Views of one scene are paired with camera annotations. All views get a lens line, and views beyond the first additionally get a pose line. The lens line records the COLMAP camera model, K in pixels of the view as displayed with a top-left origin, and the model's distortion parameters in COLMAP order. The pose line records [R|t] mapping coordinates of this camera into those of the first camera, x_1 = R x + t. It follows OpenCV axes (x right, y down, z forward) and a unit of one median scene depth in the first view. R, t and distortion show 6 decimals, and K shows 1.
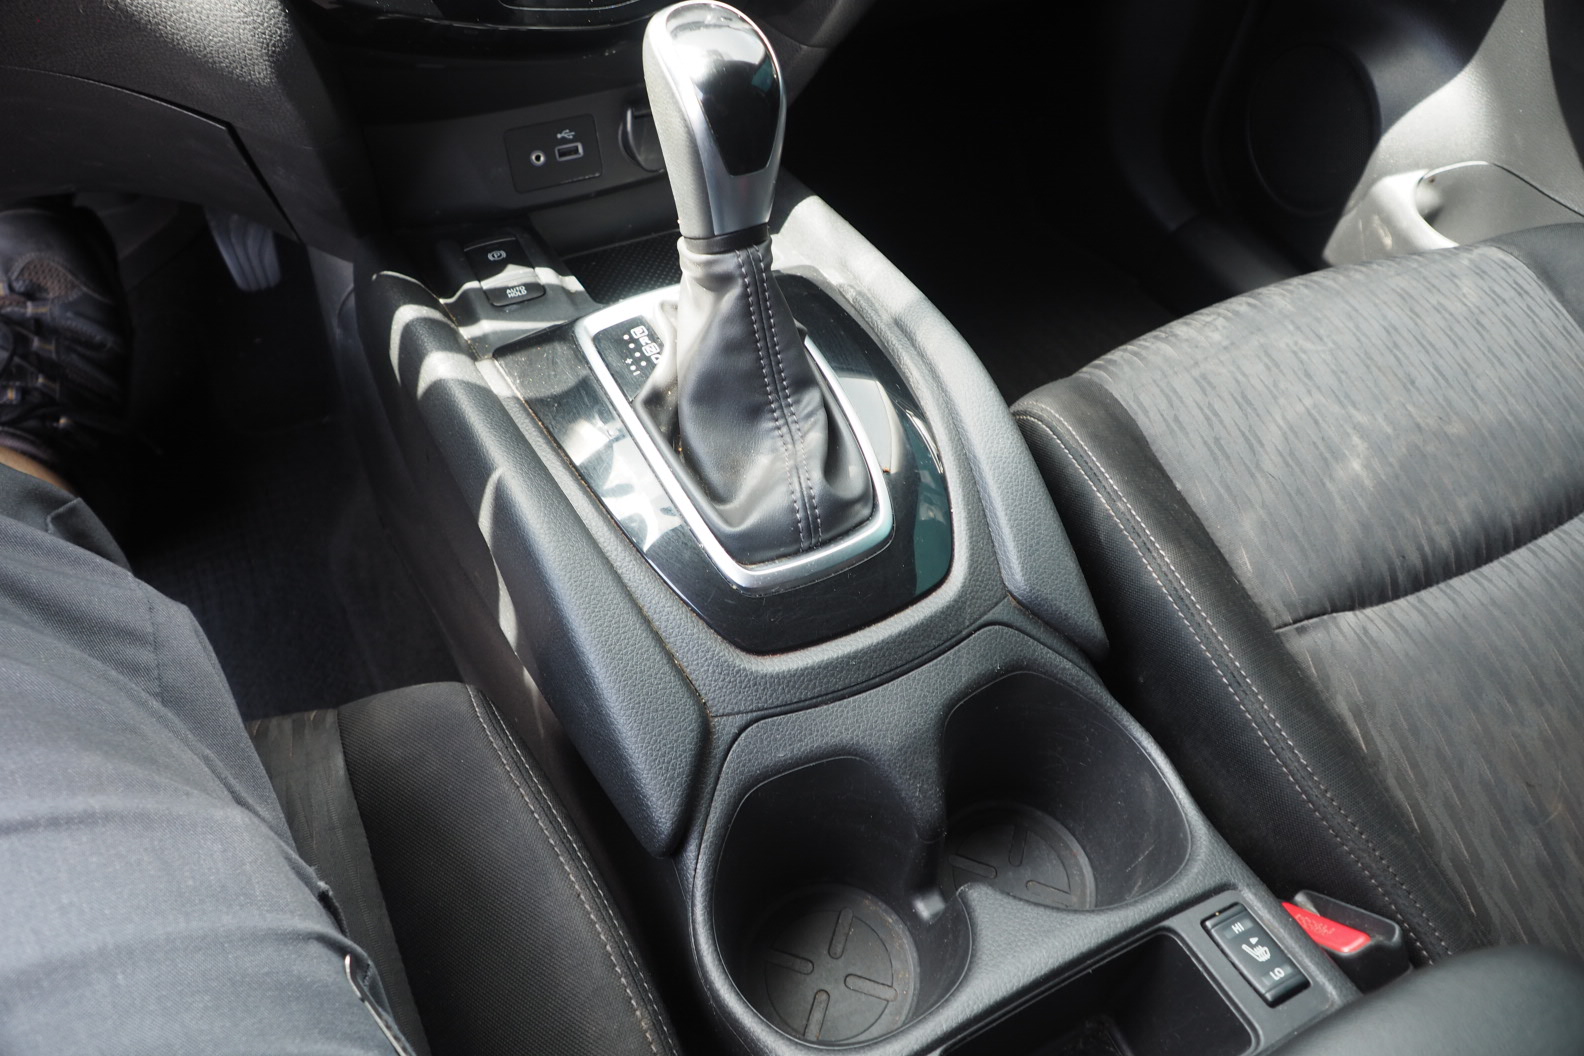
lens RADIAL K [[1134.1, 0, 792.0], [0, 1134.1, 528.0], [0, 0, 1]] dist [-0.026839, -0.000563]
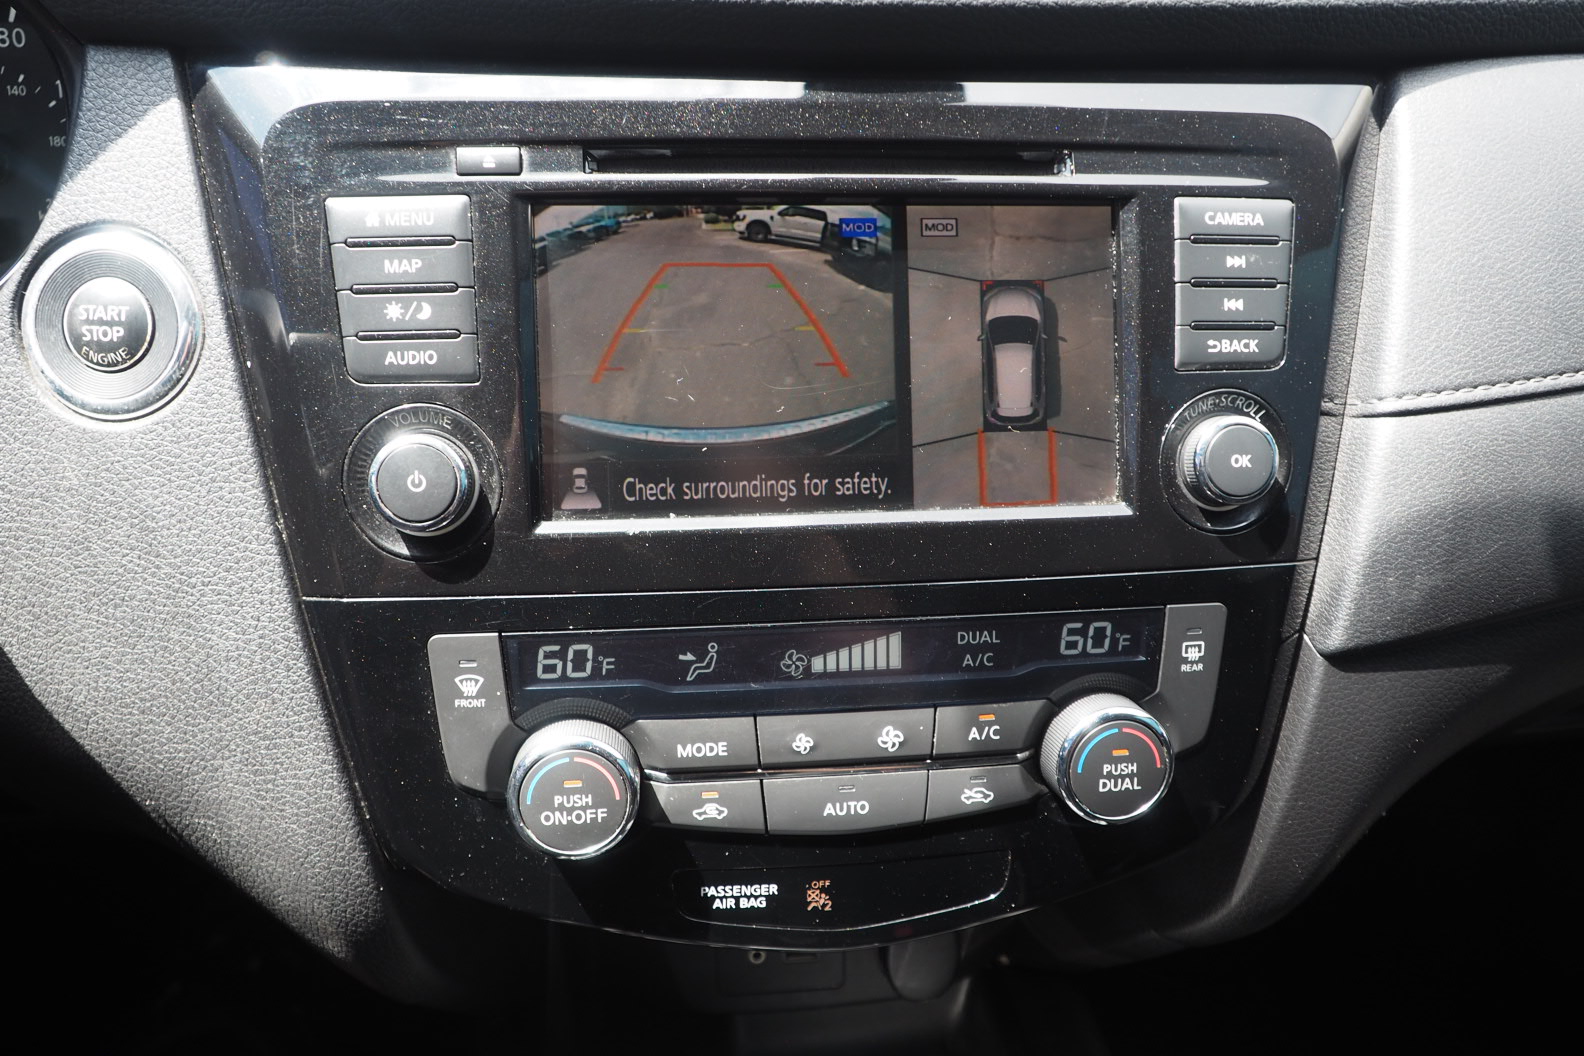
lens RADIAL K [[1160.7, 0, 792.0], [0, 1160.7, 528.0], [0, 0, 1]] dist [-0.013014, -0.002798]
pose [[0.931024, 0.157677, -0.329138, 0.000164], [-0.259224, 0.920534, -0.292268, -0.403842], [0.256899, 0.357429, 0.897913, 0.247887]]
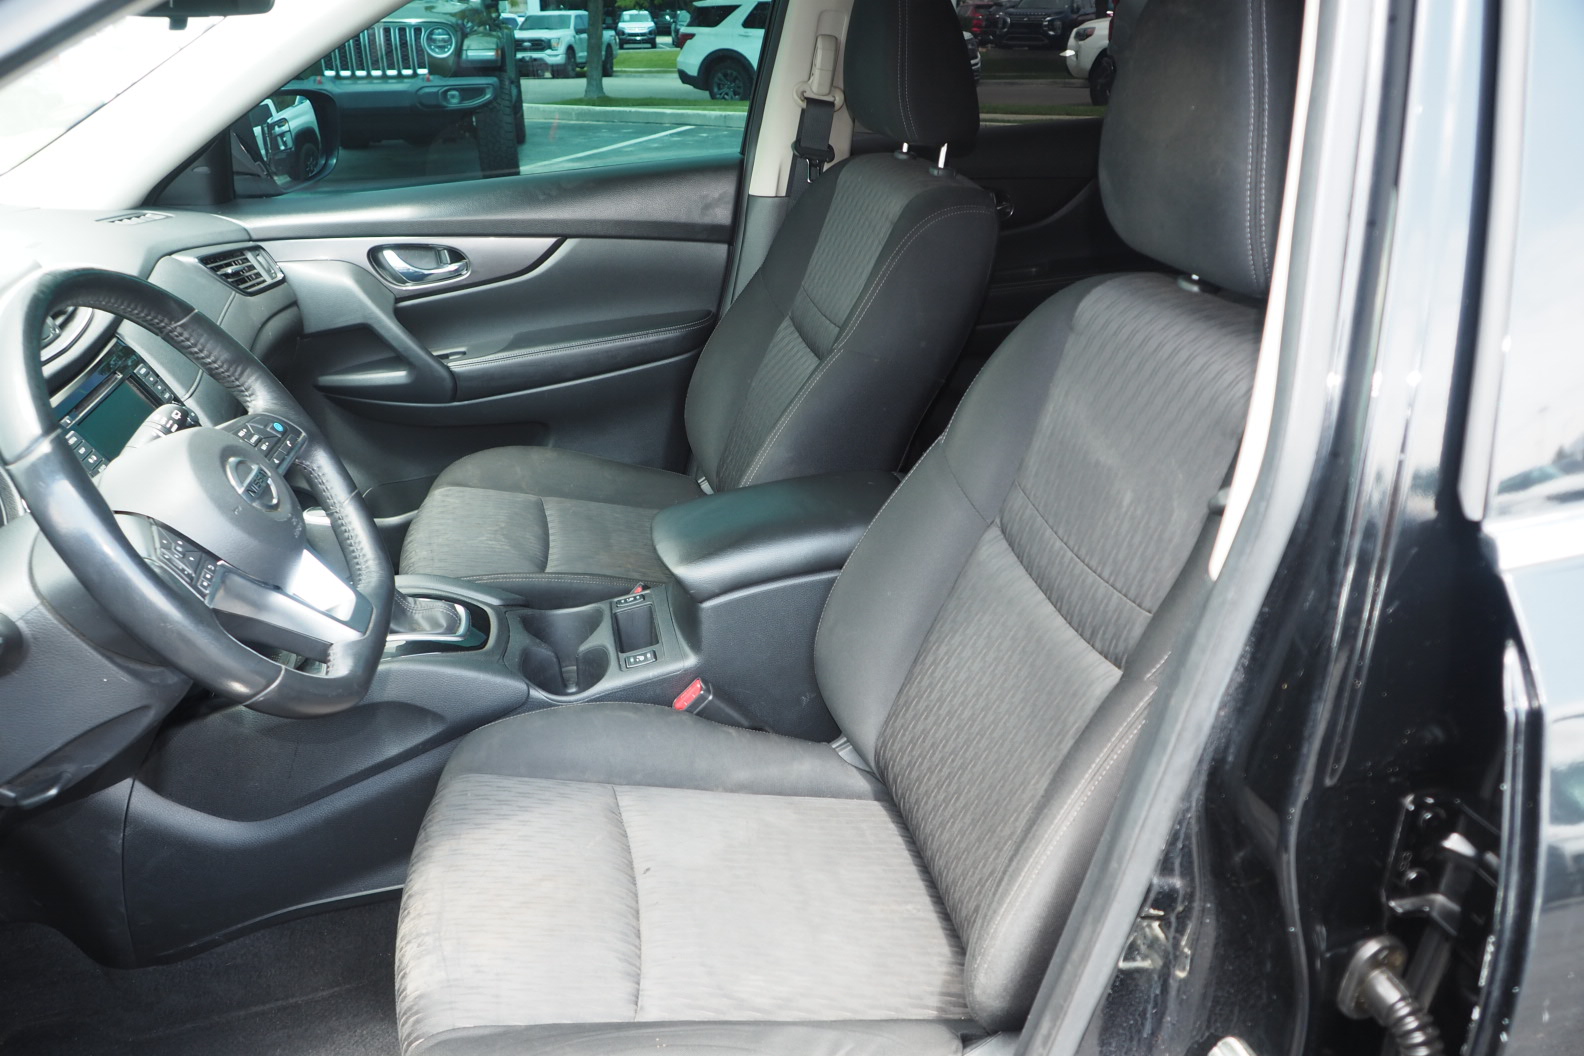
lens RADIAL K [[1134.1, 0, 792.0], [0, 1134.1, 528.0], [0, 0, 1]] dist [-0.026839, -0.000563]
pose [[0.270688, -0.489471, 0.828943, -1.627019], [0.774440, 0.622199, 0.114503, 0.156140], [-0.571814, 0.610972, 0.547488, -0.979535]]
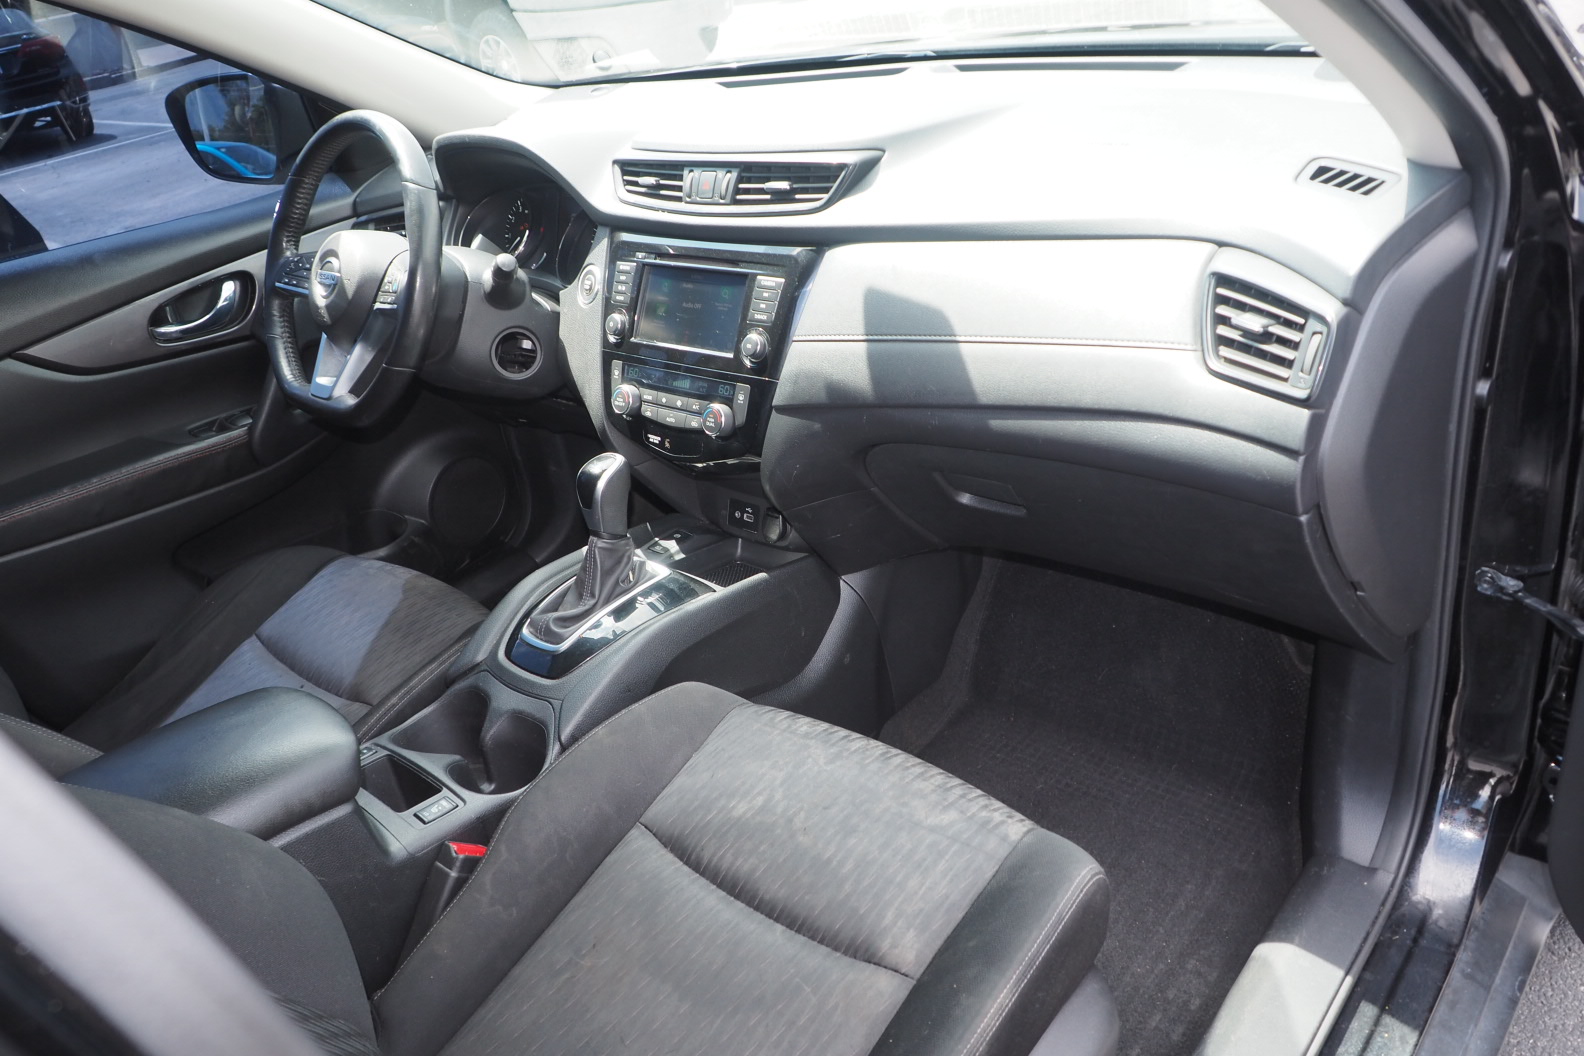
lens RADIAL K [[1160.7, 0, 792.0], [0, 1160.7, 528.0], [0, 0, 1]] dist [-0.013014, -0.002798]
pose [[0.350441, 0.333341, -0.875257, 1.999150], [-0.599586, 0.797766, 0.063763, -0.567810], [0.719505, 0.502446, 0.479437, -0.000621]]
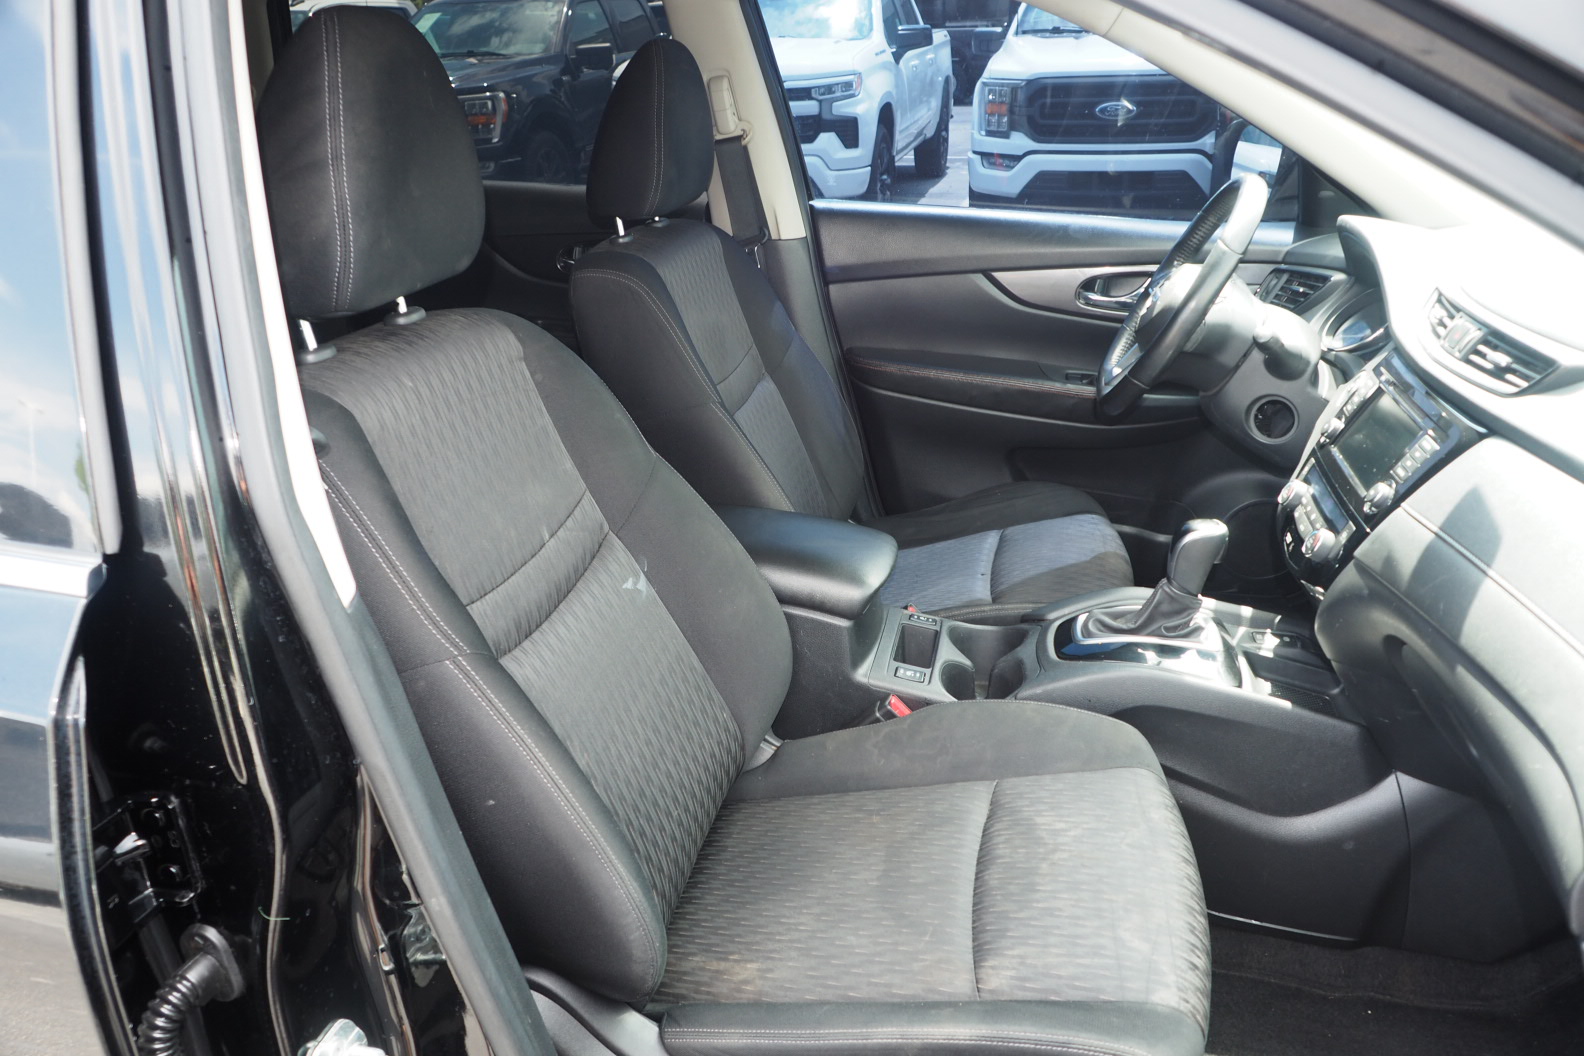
lens RADIAL K [[1134.1, 0, 792.0], [0, 1134.1, 528.0], [0, 0, 1]] dist [-0.026839, -0.000563]
pose [[-0.642381, 0.239431, -0.728025, 2.148751], [-0.615246, 0.405306, 0.676165, -1.345869], [0.456968, 0.882270, -0.113051, 0.601887]]
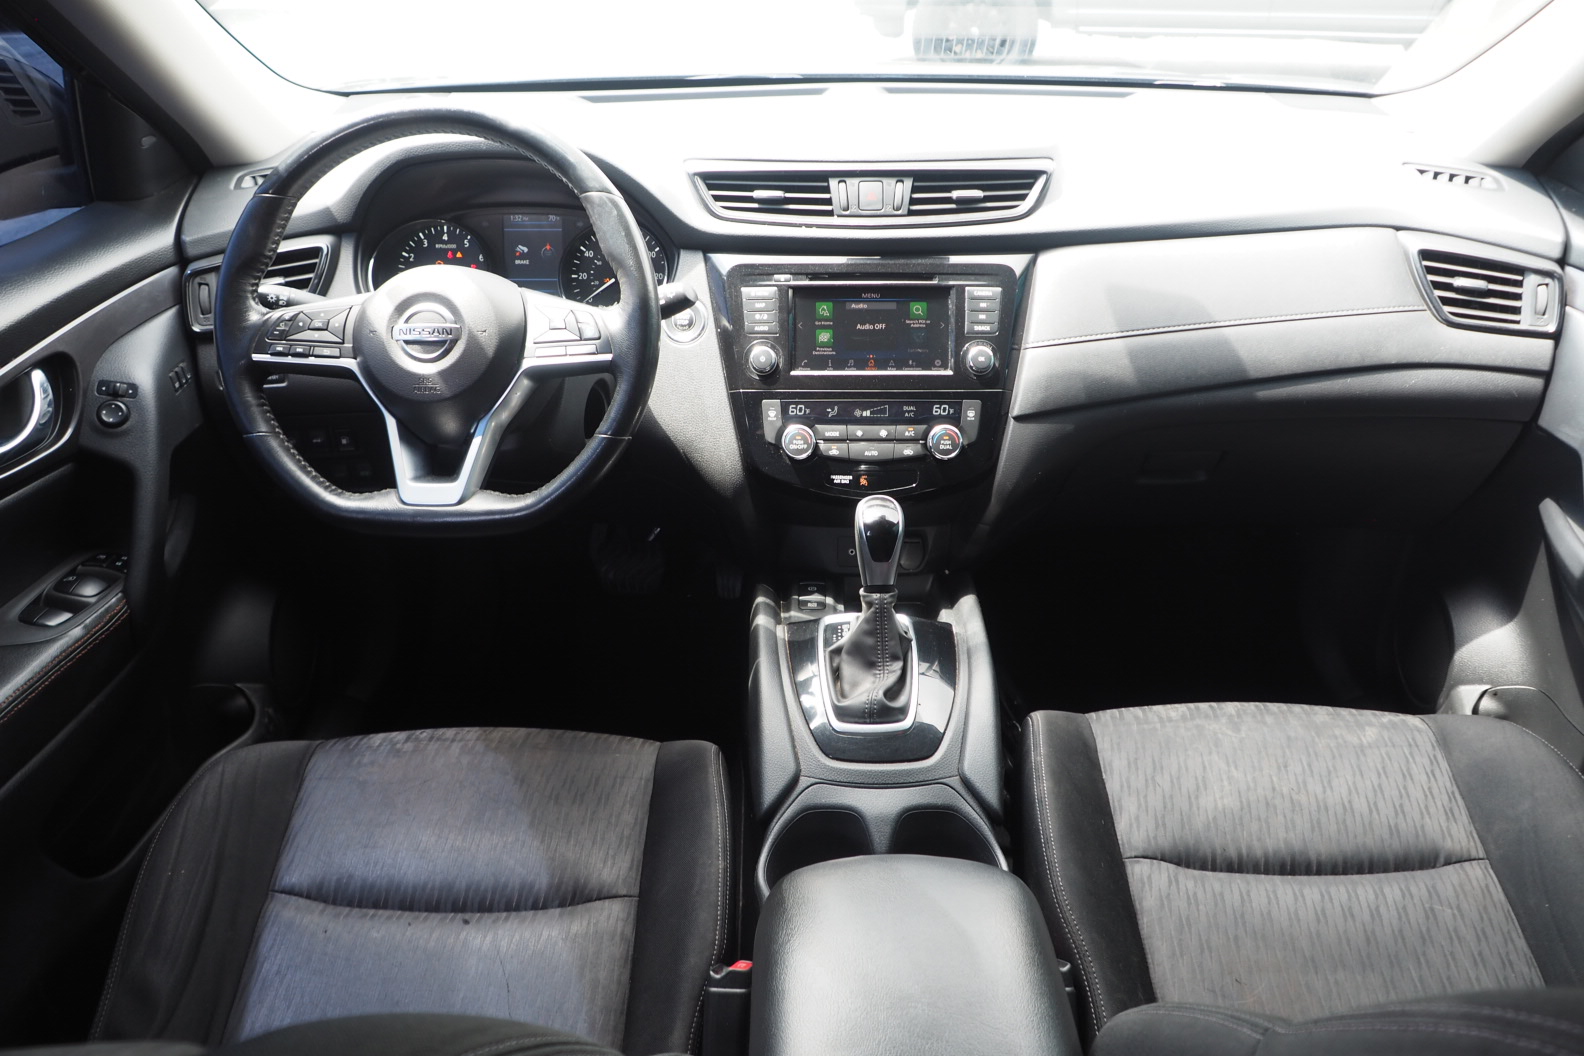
lens RADIAL K [[1134.1, 0, 792.0], [0, 1134.1, 528.0], [0, 0, 1]] dist [-0.026839, -0.000563]
pose [[0.877222, 0.166727, -0.450204, 0.662564], [-0.322929, 0.898827, -0.296357, 0.308449], [0.355245, 0.405355, 0.842311, -0.875638]]
